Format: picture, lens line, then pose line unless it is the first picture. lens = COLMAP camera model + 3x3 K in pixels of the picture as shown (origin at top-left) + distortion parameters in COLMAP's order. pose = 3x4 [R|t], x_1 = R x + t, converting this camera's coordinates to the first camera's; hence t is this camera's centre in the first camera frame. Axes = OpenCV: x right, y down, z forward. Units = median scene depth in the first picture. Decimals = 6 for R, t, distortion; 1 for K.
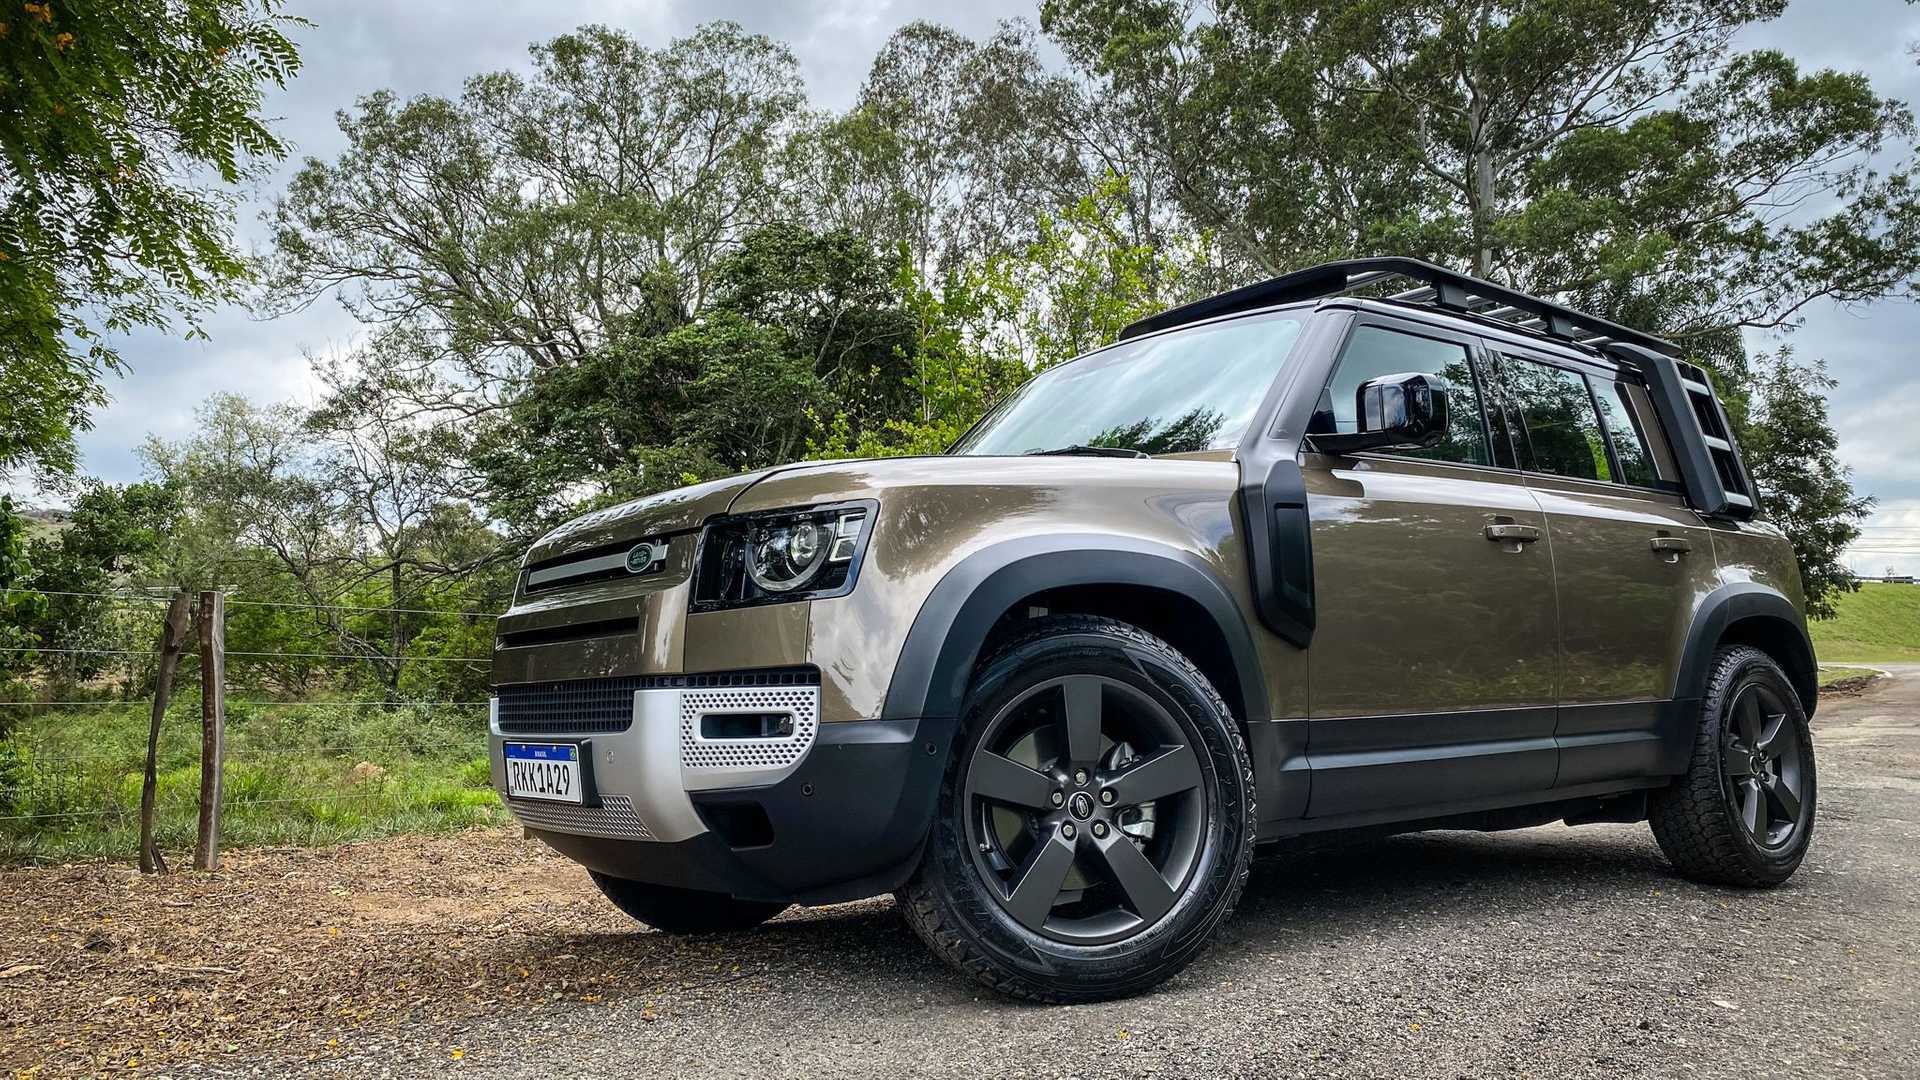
lens RADIAL K [[1498.9, 0, 960.0], [0, 1498.9, 540.0], [0, 0, 1]] dist [-0.000236, -0.001348]
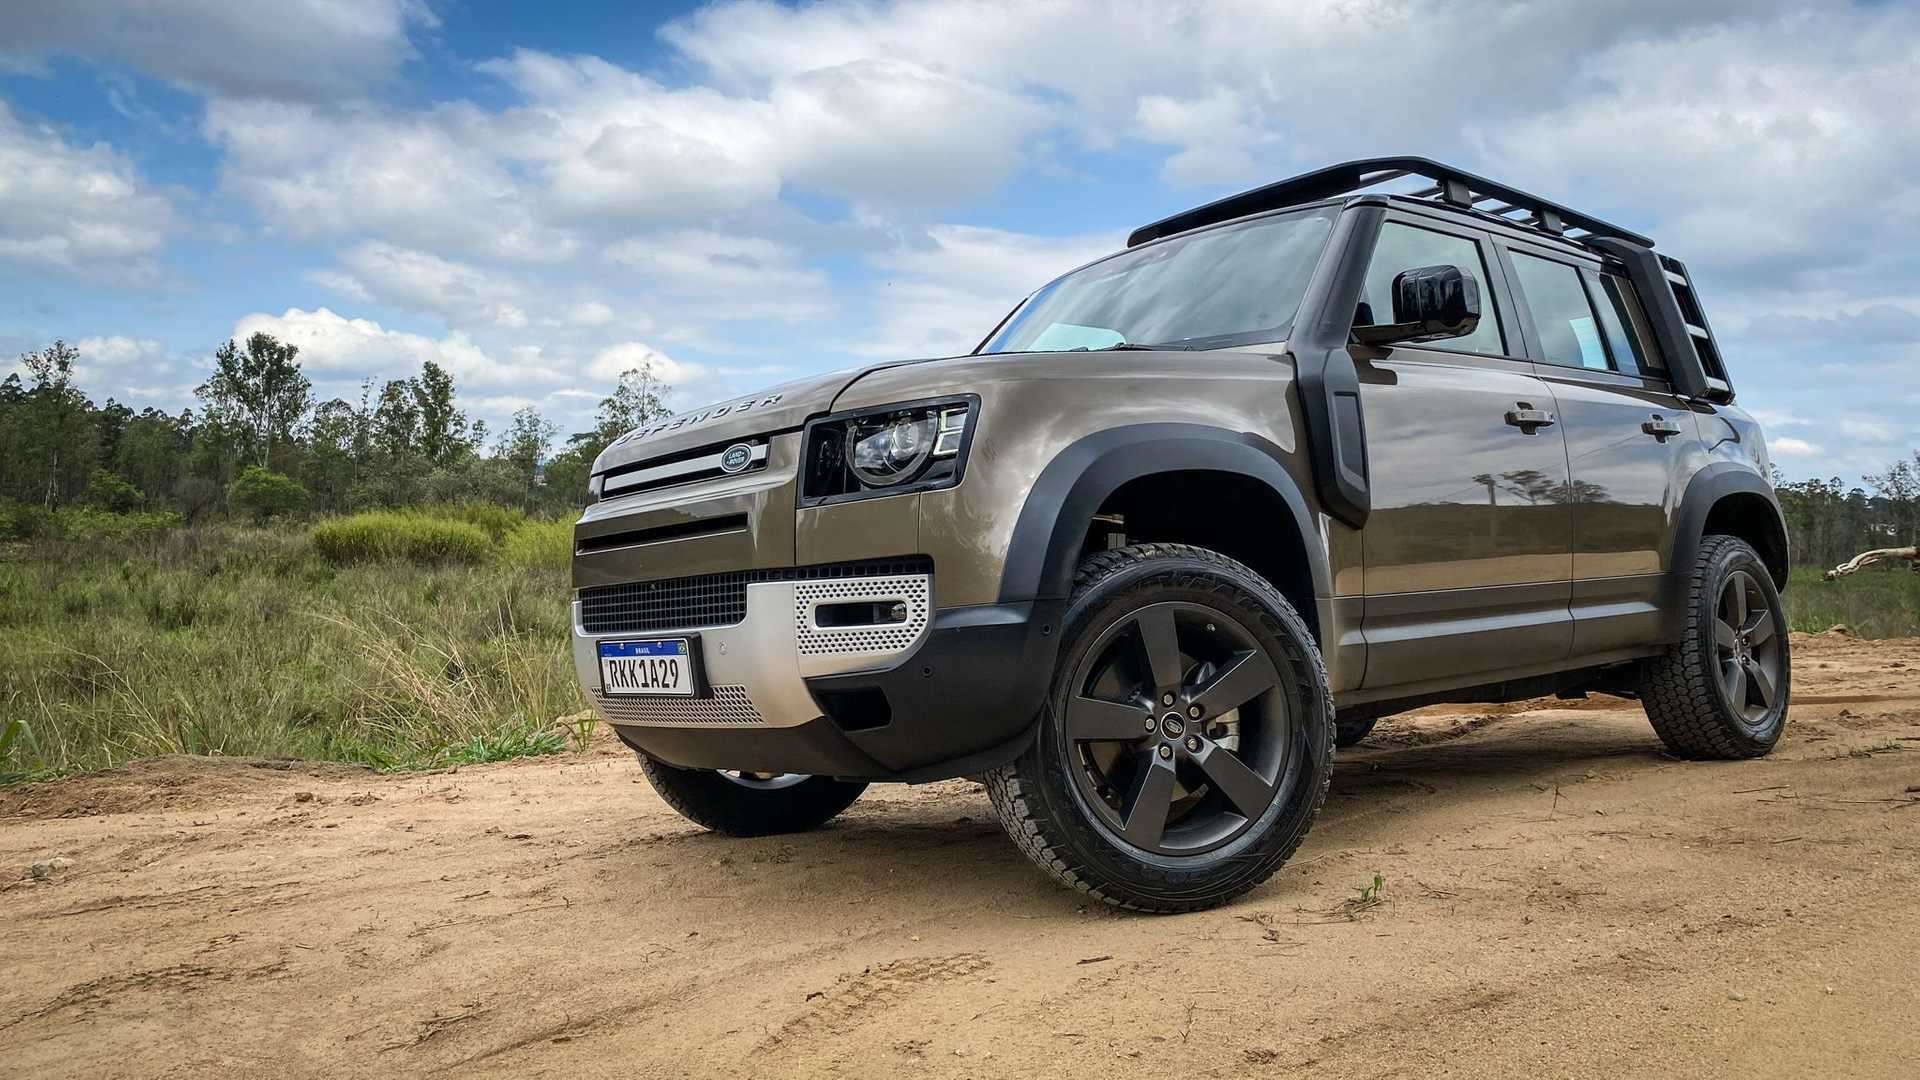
lens RADIAL K [[1498.9, 0, 960.0], [0, 1498.9, 540.0], [0, 0, 1]] dist [-0.000236, -0.001348]
pose [[0.997967, -0.028683, 0.056905, -0.124604], [0.025430, 0.998045, 0.057091, 0.013743], [-0.058431, -0.055528, 0.996746, -0.042541]]
